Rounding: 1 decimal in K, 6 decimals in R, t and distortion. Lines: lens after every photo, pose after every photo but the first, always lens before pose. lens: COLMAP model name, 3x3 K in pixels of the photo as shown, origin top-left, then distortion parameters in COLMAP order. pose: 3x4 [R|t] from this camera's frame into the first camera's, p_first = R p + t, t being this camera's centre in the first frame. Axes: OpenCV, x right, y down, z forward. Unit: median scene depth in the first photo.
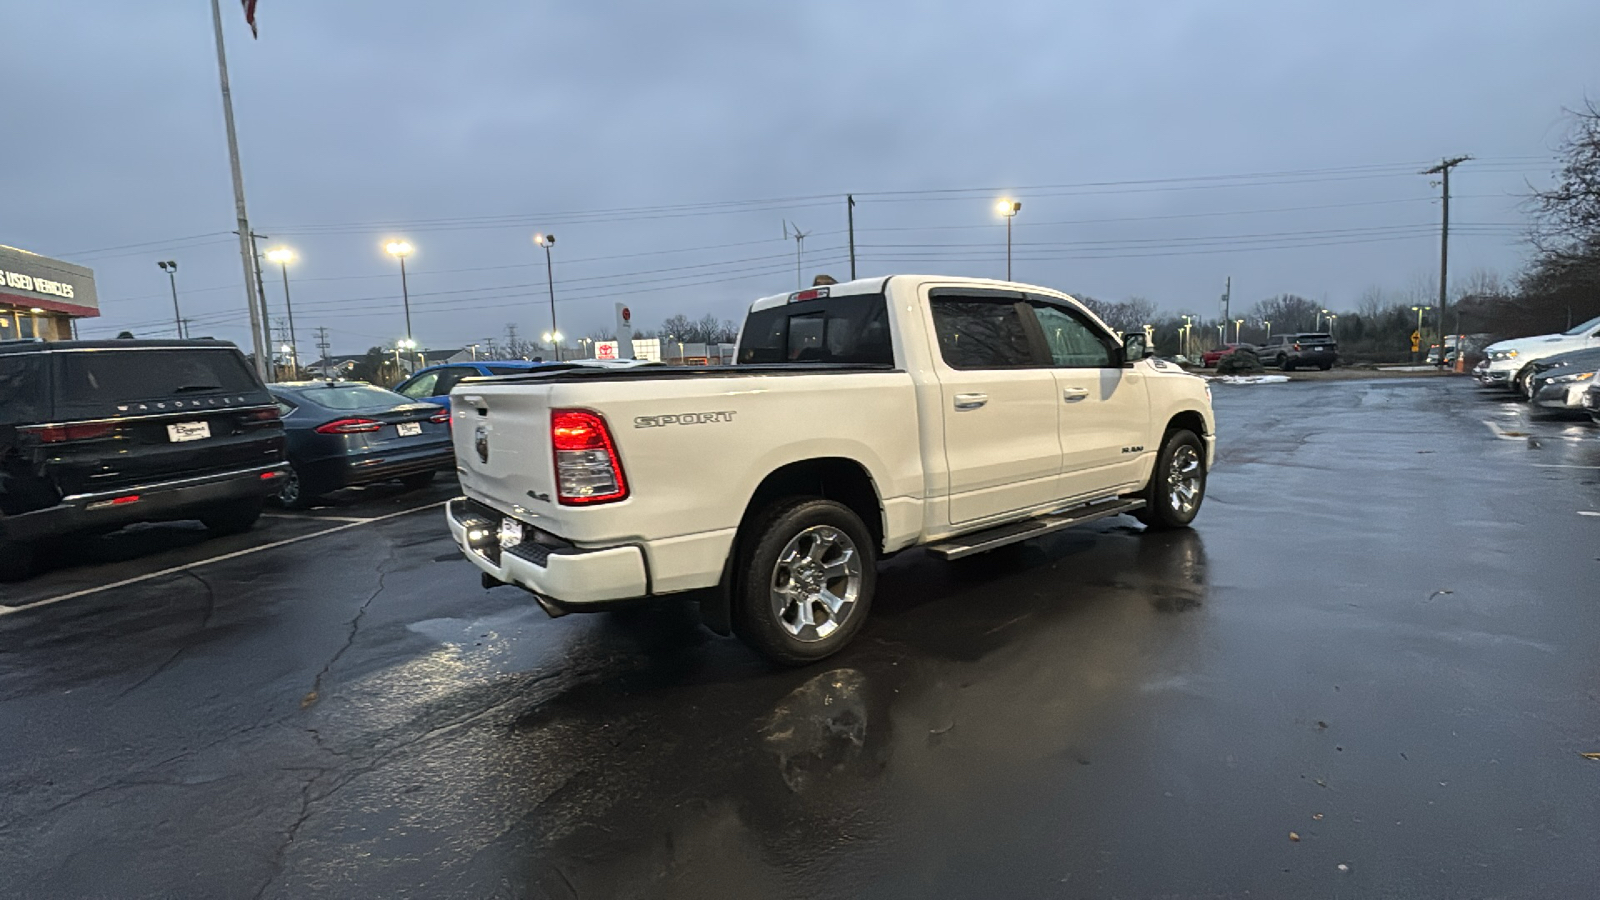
lens RADIAL K [[727.4, 0, 794.0], [0, 727.4, 453.1], [0, 0, 1]] dist [-0.001864, 0.000021]
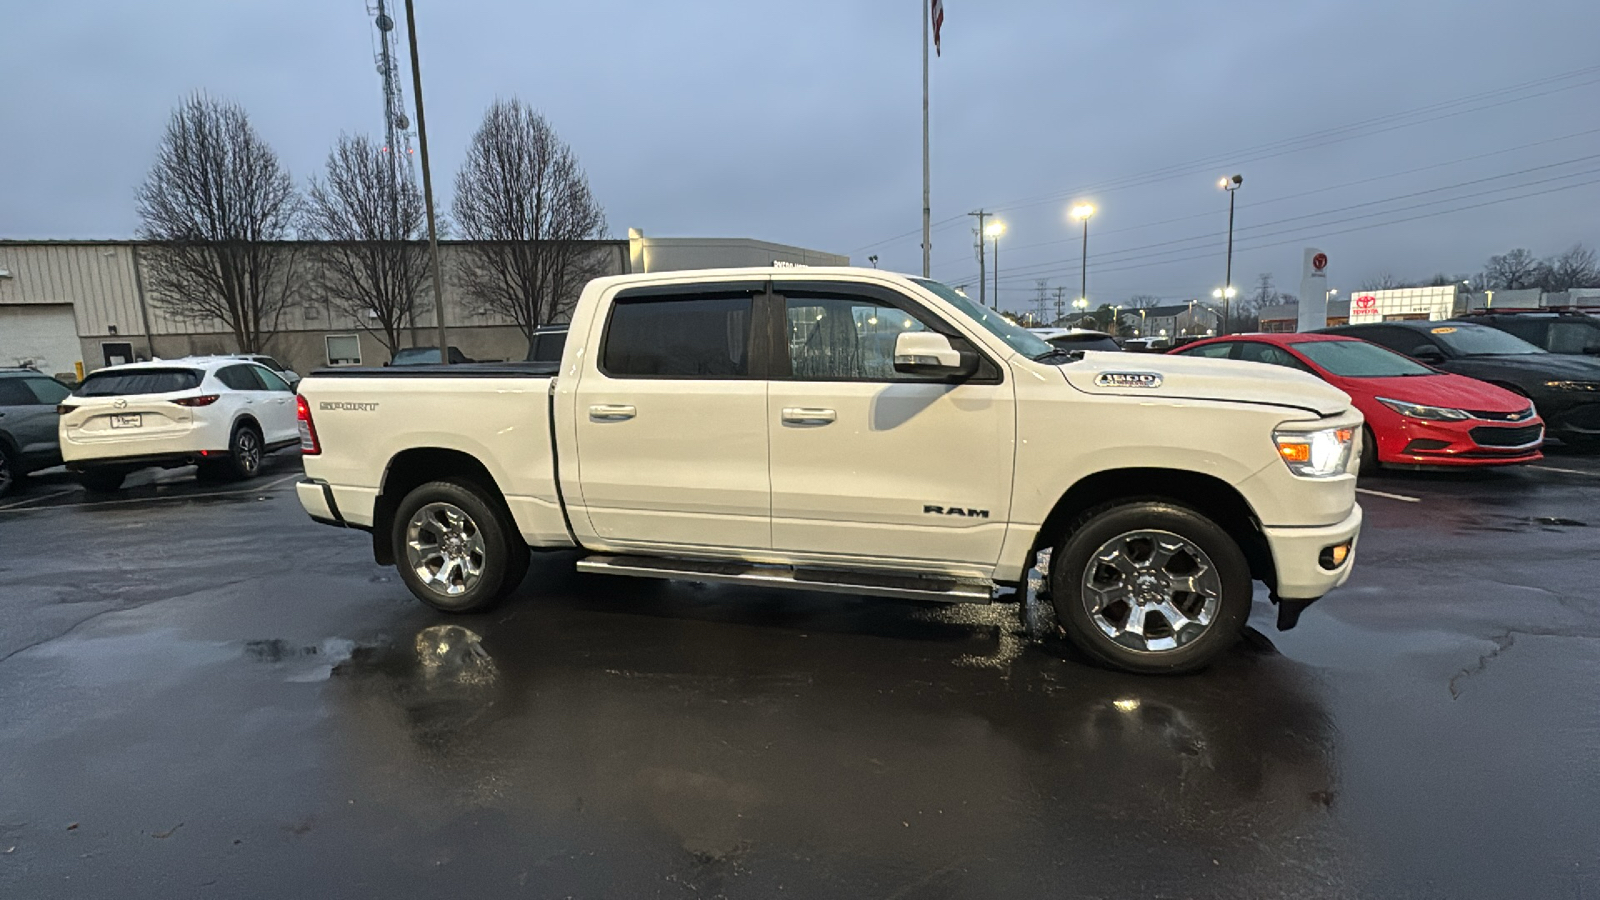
lens RADIAL K [[727.4, 0, 797.7], [0, 727.4, 449.8], [0, 0, 1]] dist [-0.001864, 0.000021]
pose [[0.587905, 0.139255, -0.796854, 1.089559], [-0.094146, 0.990156, 0.103577, -0.138174], [0.803433, 0.014127, 0.595228, 0.611123]]
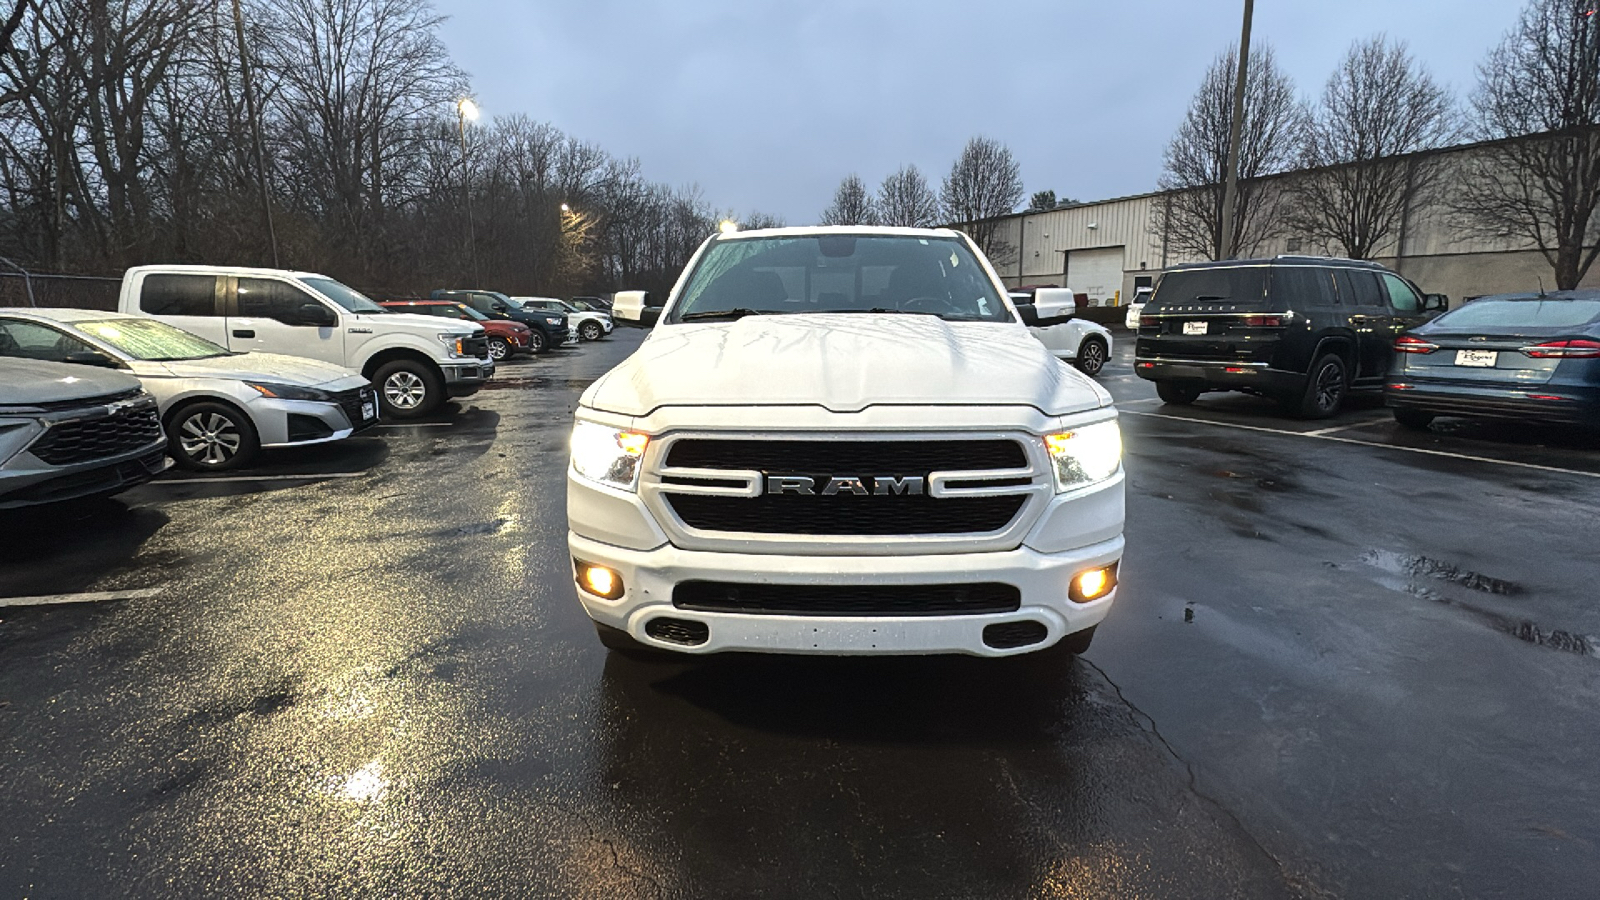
lens RADIAL K [[727.4, 0, 804.4], [0, 727.4, 447.2], [0, 0, 1]] dist [-0.001864, 0.000021]
pose [[-0.634005, 0.203521, -0.746067, 1.151440], [-0.053822, 0.950796, 0.305107, -0.300363], [0.771453, 0.233594, -0.591856, 1.936617]]
